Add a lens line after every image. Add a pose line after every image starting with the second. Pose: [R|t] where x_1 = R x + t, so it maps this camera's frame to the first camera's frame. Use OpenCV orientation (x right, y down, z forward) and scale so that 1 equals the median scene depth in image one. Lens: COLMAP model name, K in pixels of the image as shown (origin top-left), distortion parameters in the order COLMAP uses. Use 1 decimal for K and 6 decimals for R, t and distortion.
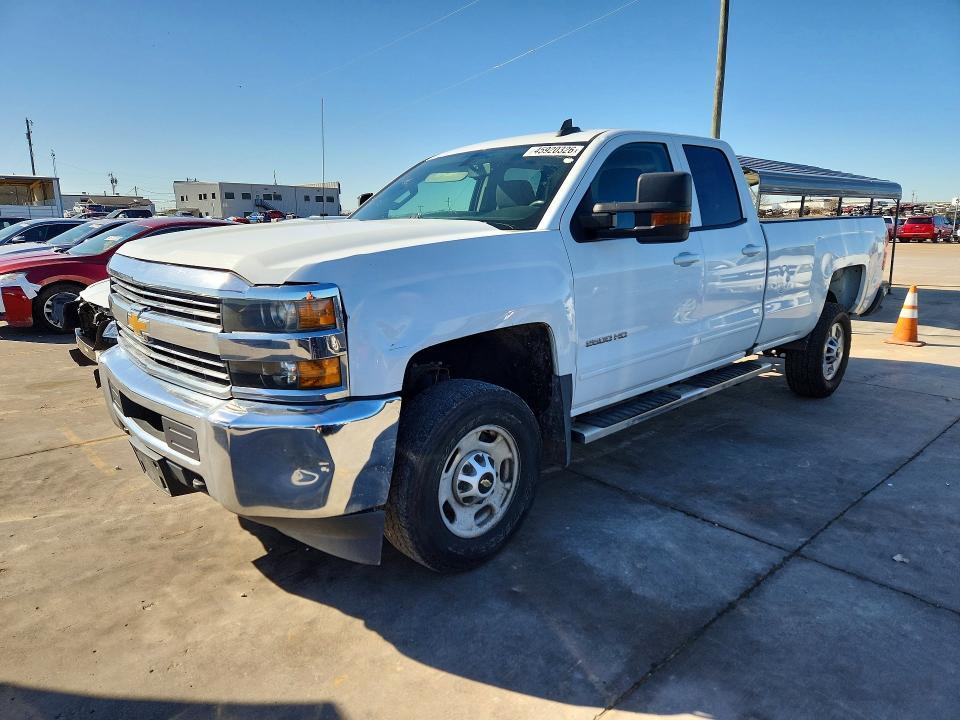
lens RADIAL K [[695.7, 0, 480.2], [0, 695.7, 359.8], [0, 0, 1]] dist [0.012339, 0.001109]
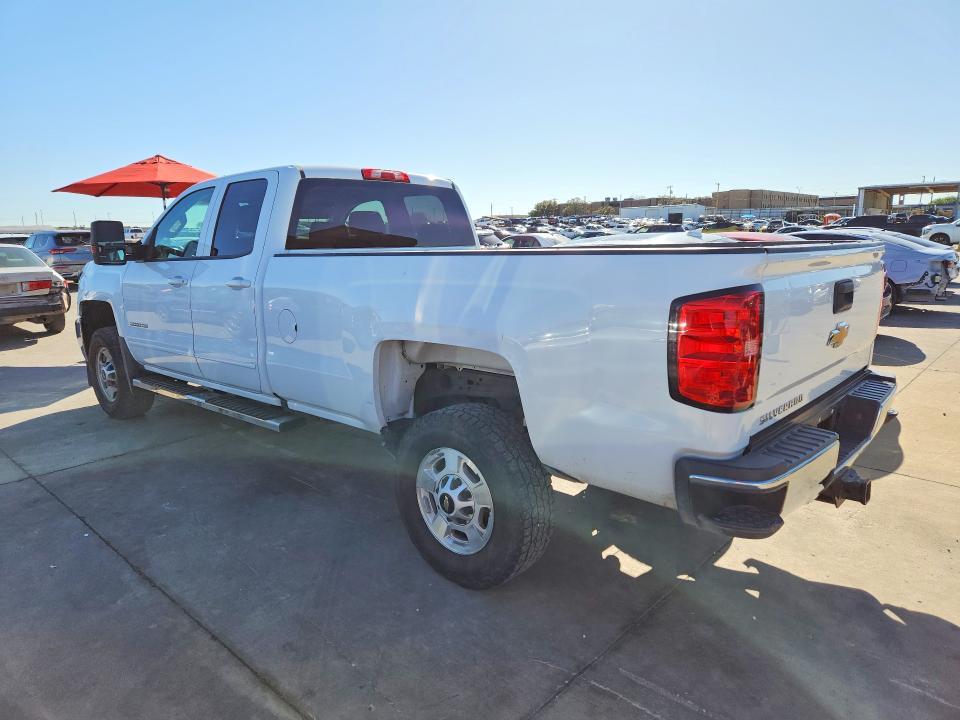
lens RADIAL K [[695.7, 0, 480.8], [0, 695.7, 359.4], [0, 0, 1]] dist [0.012339, 0.001109]
pose [[0.017743, 0.169913, -0.985299, 1.466555], [-0.207411, 0.964643, 0.162616, -0.305885], [0.978093, 0.201477, 0.052357, 1.410860]]
